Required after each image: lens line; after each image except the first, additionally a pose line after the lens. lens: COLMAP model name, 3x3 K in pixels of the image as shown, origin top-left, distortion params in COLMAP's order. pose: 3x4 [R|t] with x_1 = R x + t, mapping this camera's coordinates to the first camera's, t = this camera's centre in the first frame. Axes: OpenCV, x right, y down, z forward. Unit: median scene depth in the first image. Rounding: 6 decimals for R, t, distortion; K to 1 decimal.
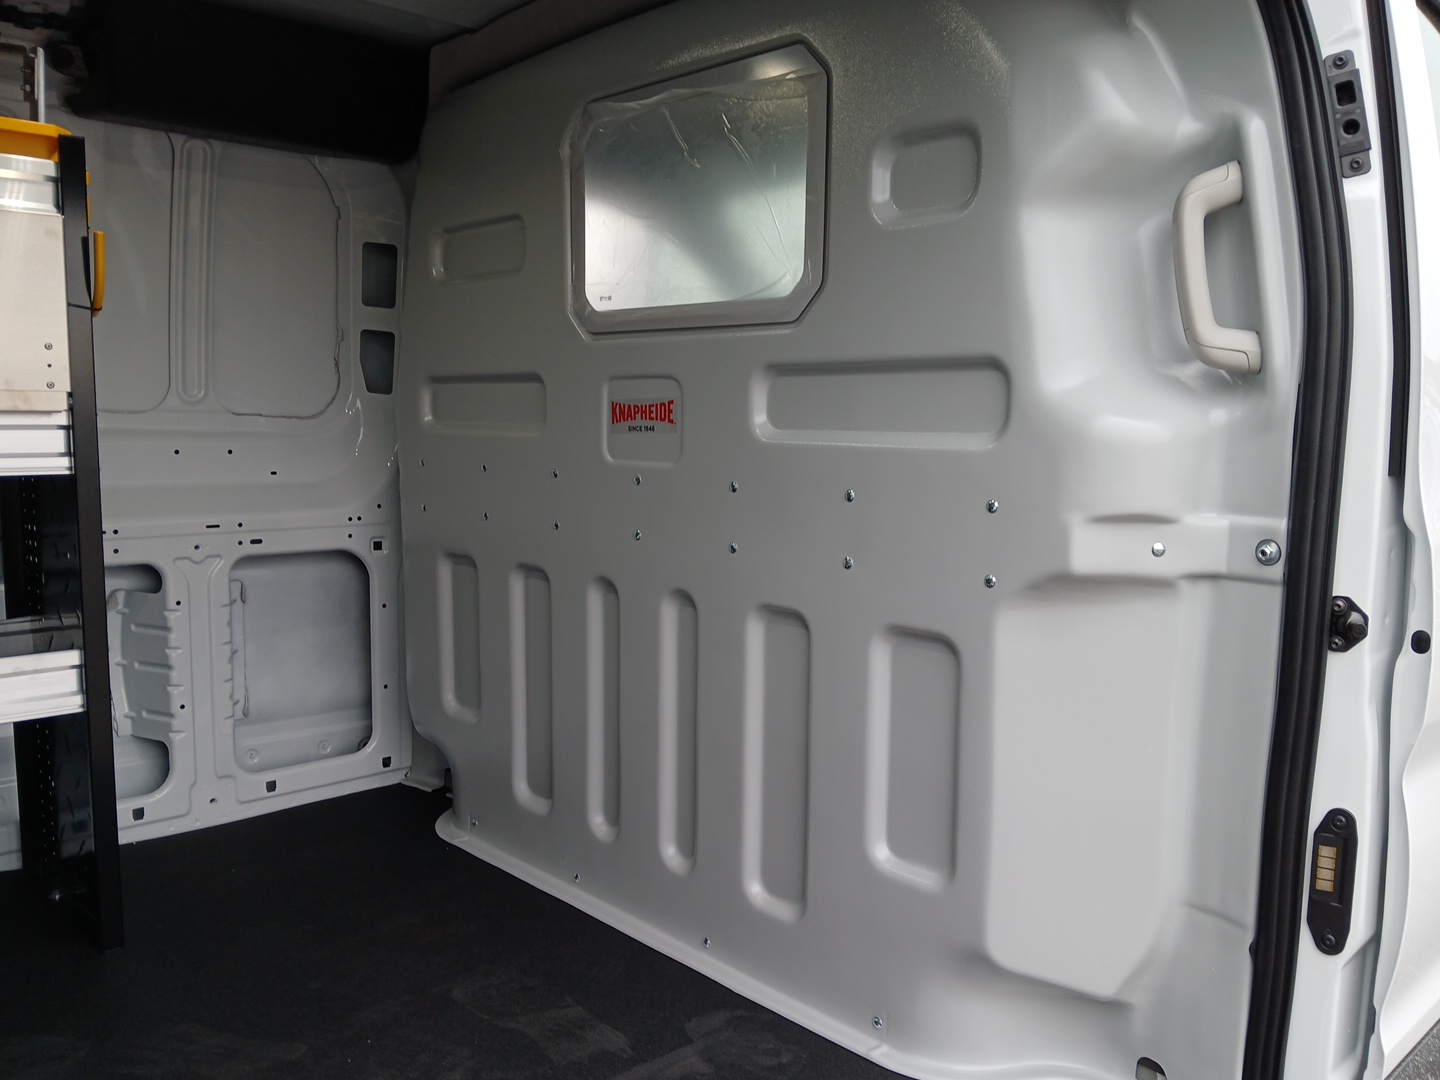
lens RADIAL K [[1151.9, 0, 720.0], [0, 1151.9, 540.0], [0, 0, 1]] dist [0.024921, -0.061469]
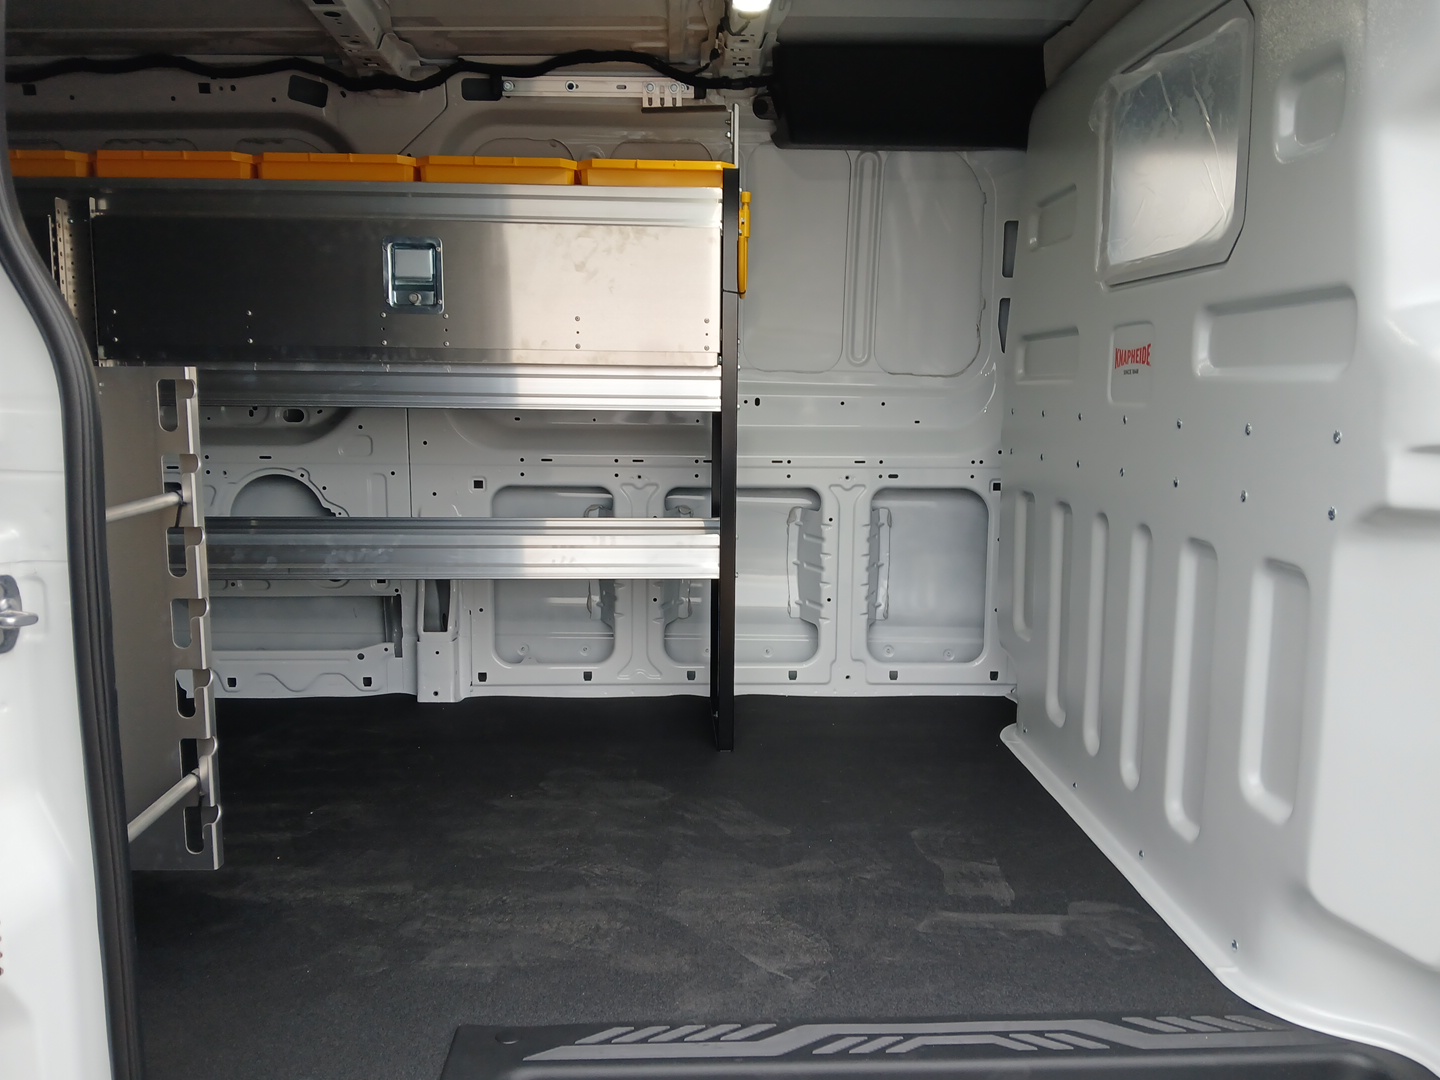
lens RADIAL K [[1120.2, 0, 720.0], [0, 1120.2, 540.0], [0, 0, 1]] dist [0.092814, -0.251642]
pose [[0.754397, 0.080530, -0.651459, 0.263129], [-0.066921, 0.996711, 0.045713, 0.028485], [0.652998, 0.009111, 0.757305, -0.035541]]
